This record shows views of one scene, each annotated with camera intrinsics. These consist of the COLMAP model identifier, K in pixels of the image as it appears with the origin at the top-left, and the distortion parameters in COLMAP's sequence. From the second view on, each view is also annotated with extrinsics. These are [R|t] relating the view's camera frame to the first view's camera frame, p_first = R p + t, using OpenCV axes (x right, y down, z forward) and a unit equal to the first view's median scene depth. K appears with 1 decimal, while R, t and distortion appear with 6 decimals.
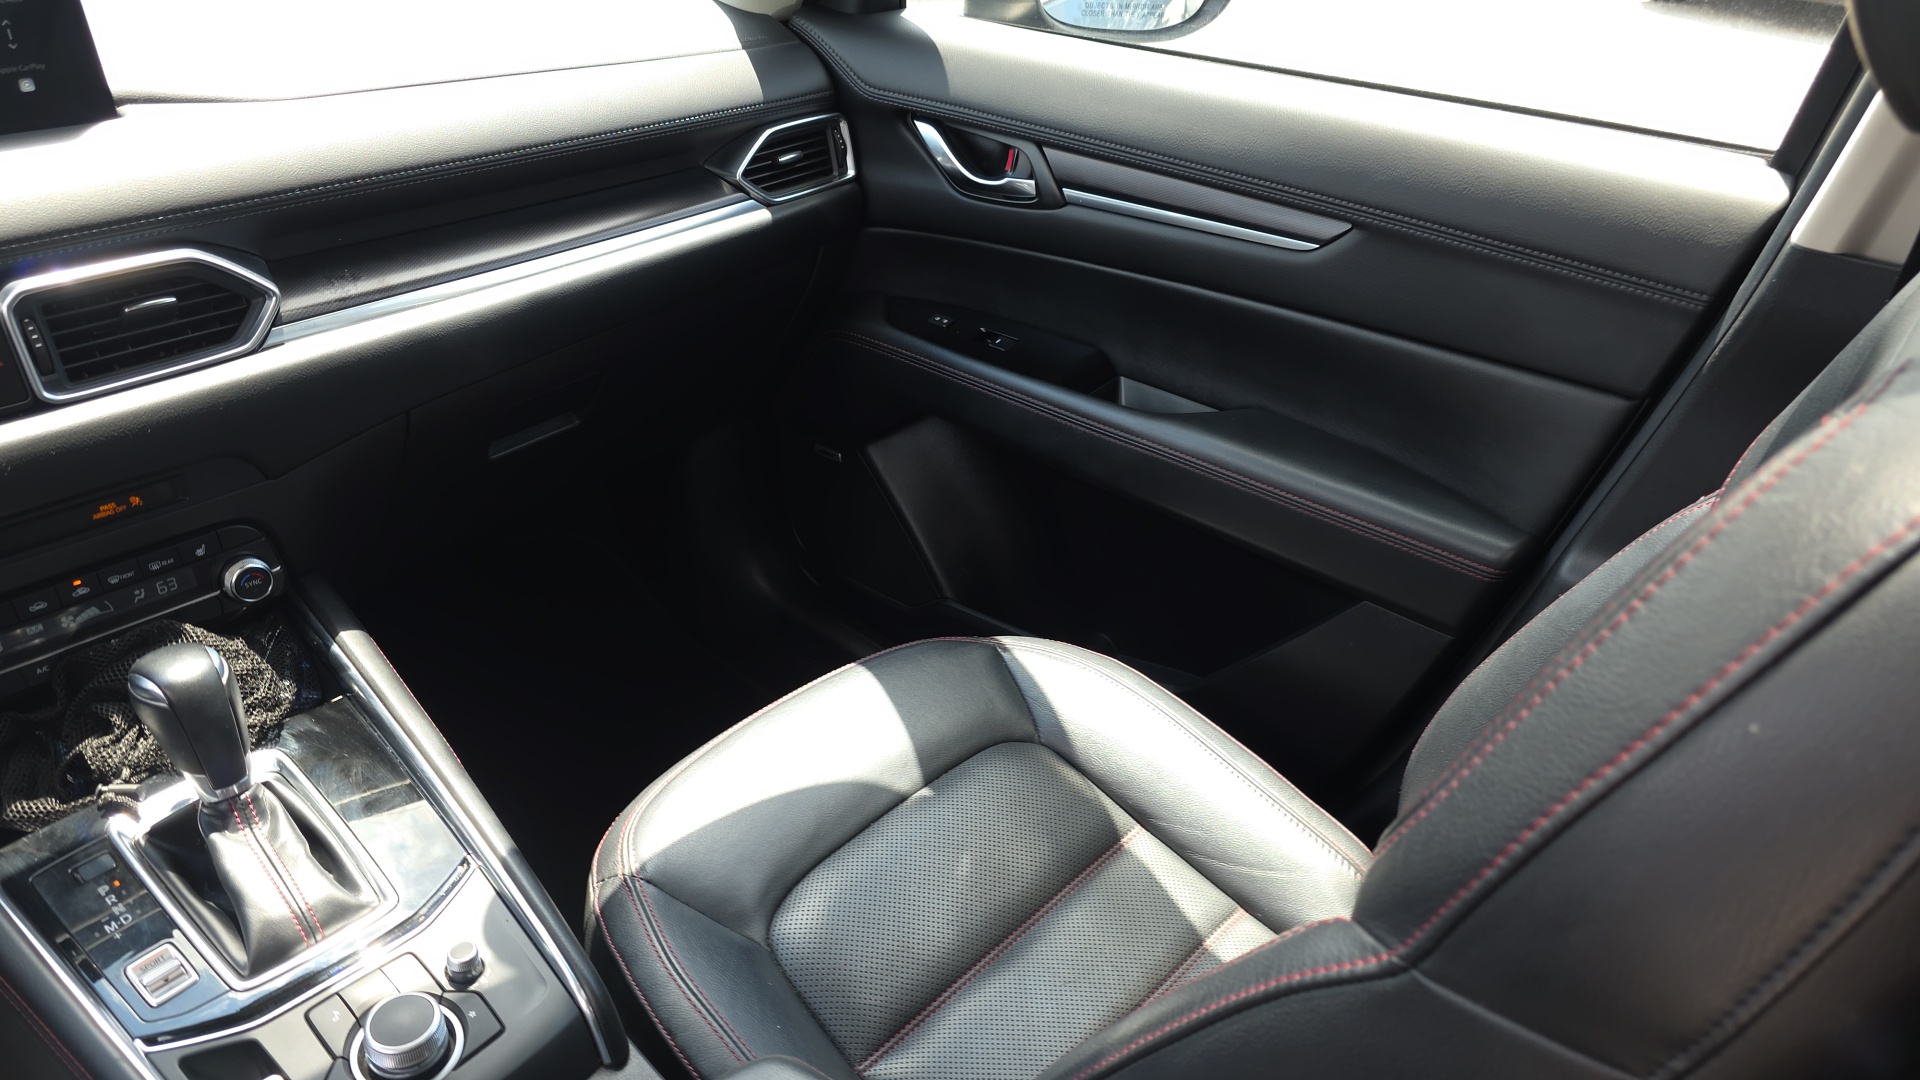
lens RADIAL K [[1299.1, 0, 965.2], [0, 1299.1, 557.4], [0, 0, 1]] dist [0.046567, -0.049625]
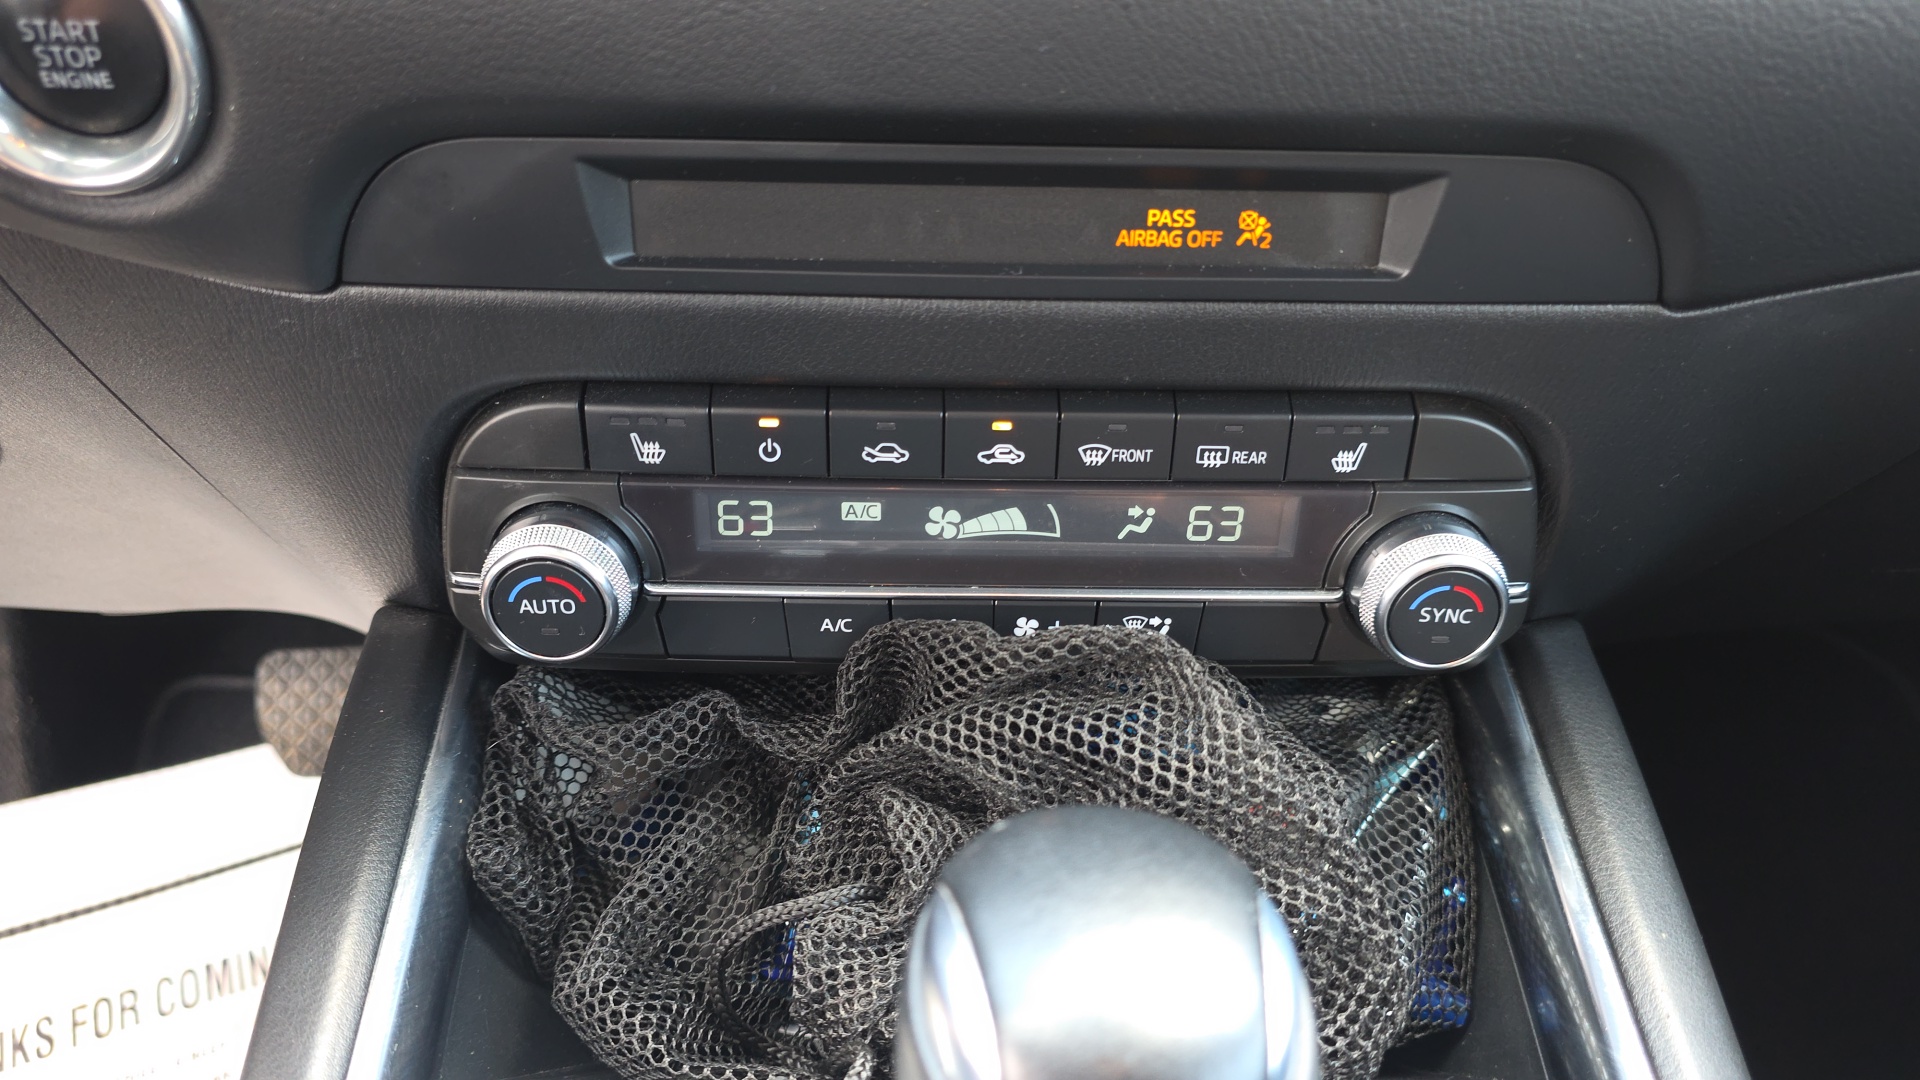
lens RADIAL K [[1299.1, 0, 943.7], [0, 1299.1, 546.0], [0, 0, 1]] dist [0.046567, -0.049625]
pose [[0.677079, 0.386793, -0.626063, -0.451920], [-0.376291, 0.913075, 0.157160, 0.001434], [0.632431, 0.129172, 0.763771, 0.715002]]
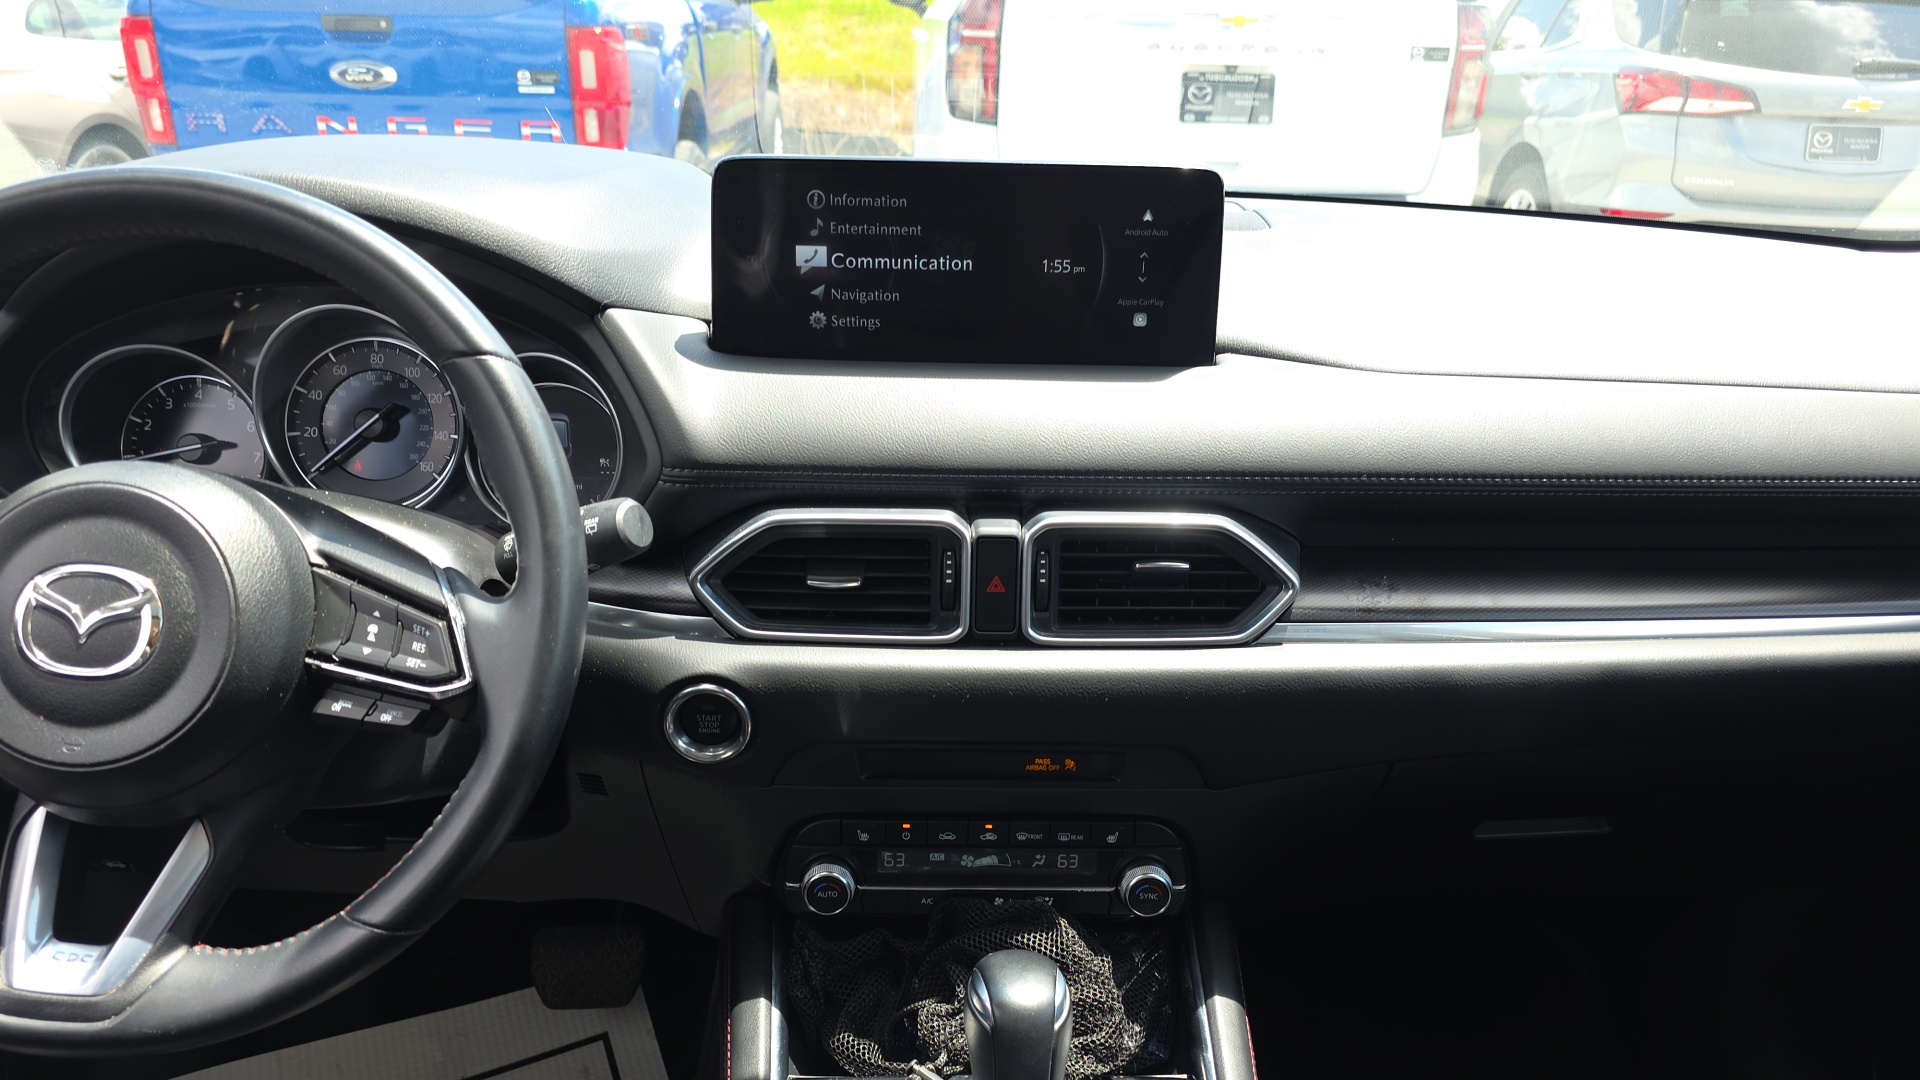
lens RADIAL K [[1299.1, 0, 947.8], [0, 1299.1, 556.3], [0, 0, 1]] dist [0.046567, -0.049625]
pose [[0.688445, 0.245071, -0.682630, -0.117841], [-0.374057, 0.926329, -0.044681, -0.099035], [0.621390, 0.286103, 0.729397, 0.255024]]
